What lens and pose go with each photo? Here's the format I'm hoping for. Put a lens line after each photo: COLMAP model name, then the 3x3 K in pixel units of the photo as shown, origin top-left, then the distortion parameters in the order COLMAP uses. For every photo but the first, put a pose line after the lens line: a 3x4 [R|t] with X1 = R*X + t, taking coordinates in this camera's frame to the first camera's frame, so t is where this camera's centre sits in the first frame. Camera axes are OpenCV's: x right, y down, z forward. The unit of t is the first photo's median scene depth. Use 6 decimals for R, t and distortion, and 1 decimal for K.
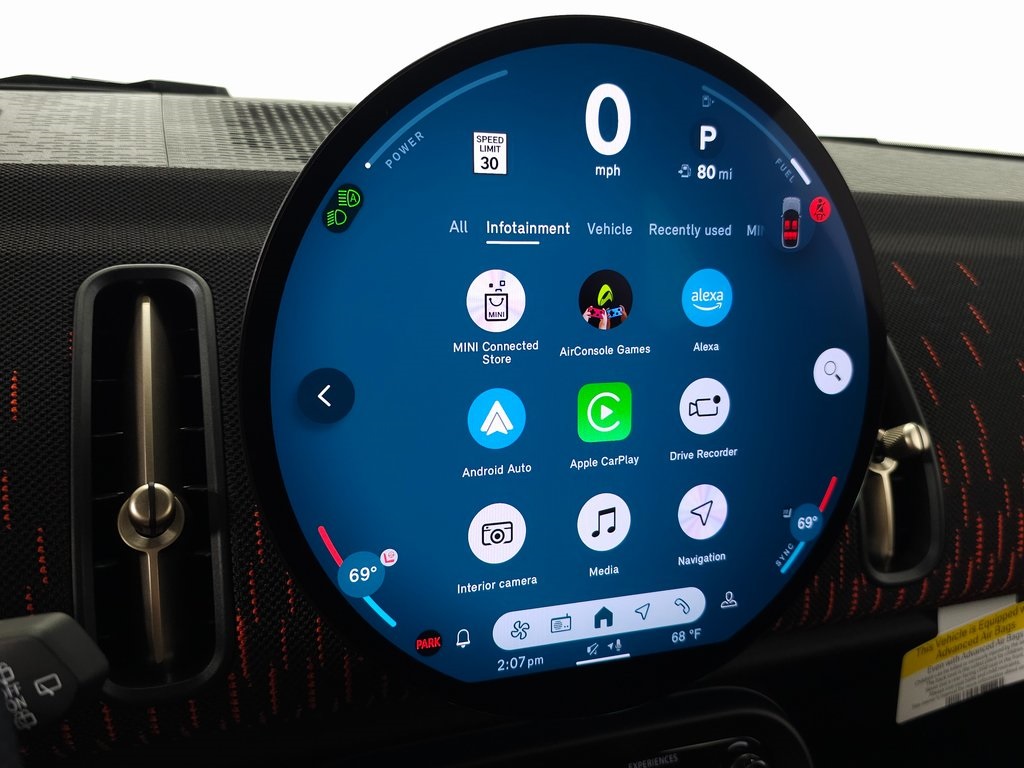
lens RADIAL K [[874.8, 0, 509.0], [0, 874.8, 377.4], [0, 0, 1]] dist [0.034192, -0.069157]
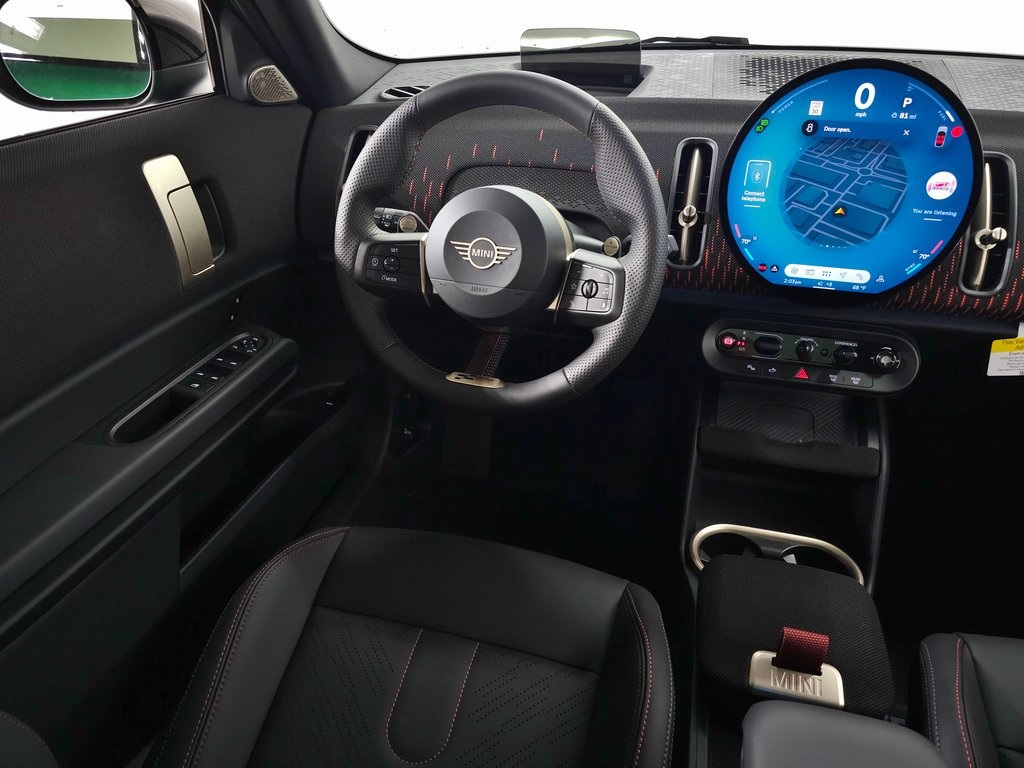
lens RADIAL K [[694.8, 0, 514.2], [0, 694.8, 375.4], [0, 0, 1]] dist [0.052152, -0.061851]
pose [[0.823720, 0.239977, -0.513708, 0.532833], [-0.116661, 0.958364, 0.260632, 0.110363], [0.554865, -0.154758, 0.817419, -1.556105]]
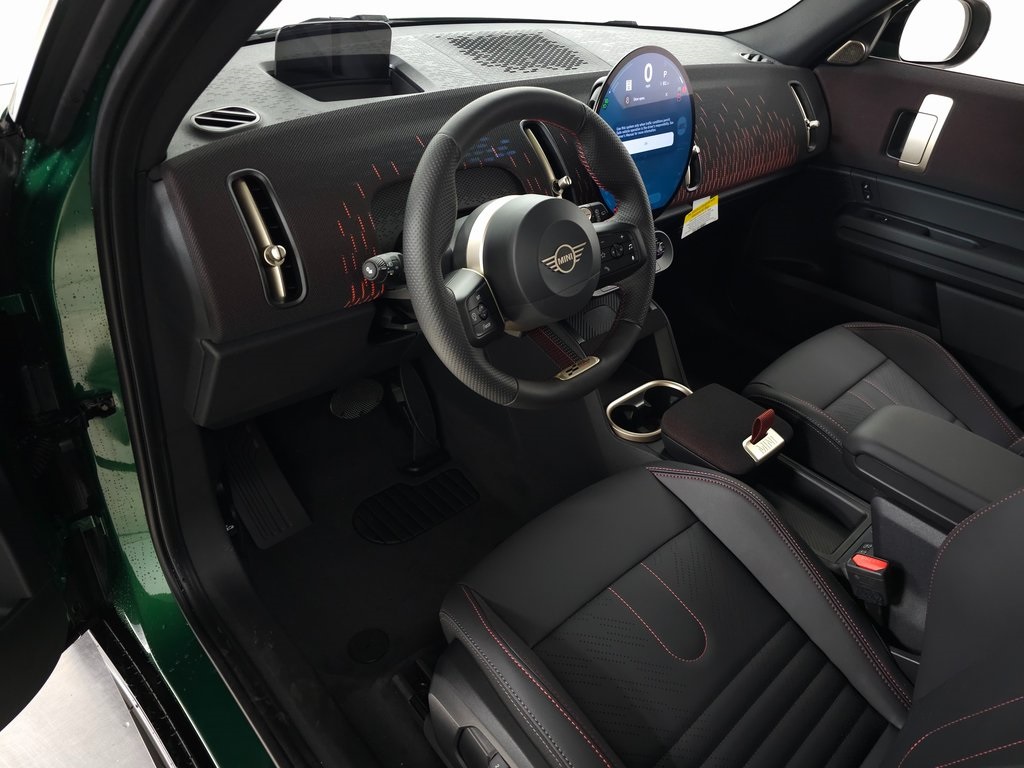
lens RADIAL K [[701.0, 0, 512.0], [0, 701.0, 384.0], [0, 0, 1]] dist [0.024596, -0.025073]
pose [[0.916061, -0.211275, 0.340874, -1.768721], [0.088570, 0.935572, 0.341849, -0.107452], [-0.391136, -0.282963, 0.875754, -1.898425]]
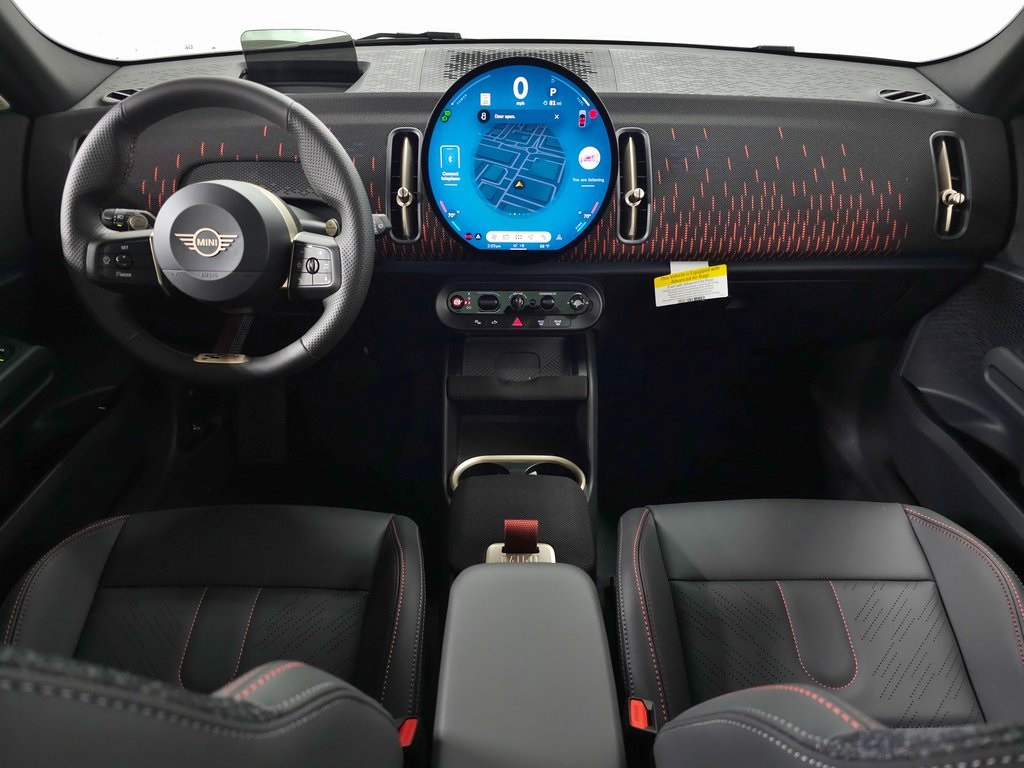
lens RADIAL K [[694.8, 0, 512.1], [0, 694.8, 391.2], [0, 0, 1]] dist [0.073021, -0.083718]
pose [[0.941103, 0.138262, -0.308559, 1.050159], [-0.049685, 0.959215, 0.278276, 0.086593], [0.334449, -0.246556, 0.909590, -1.763547]]
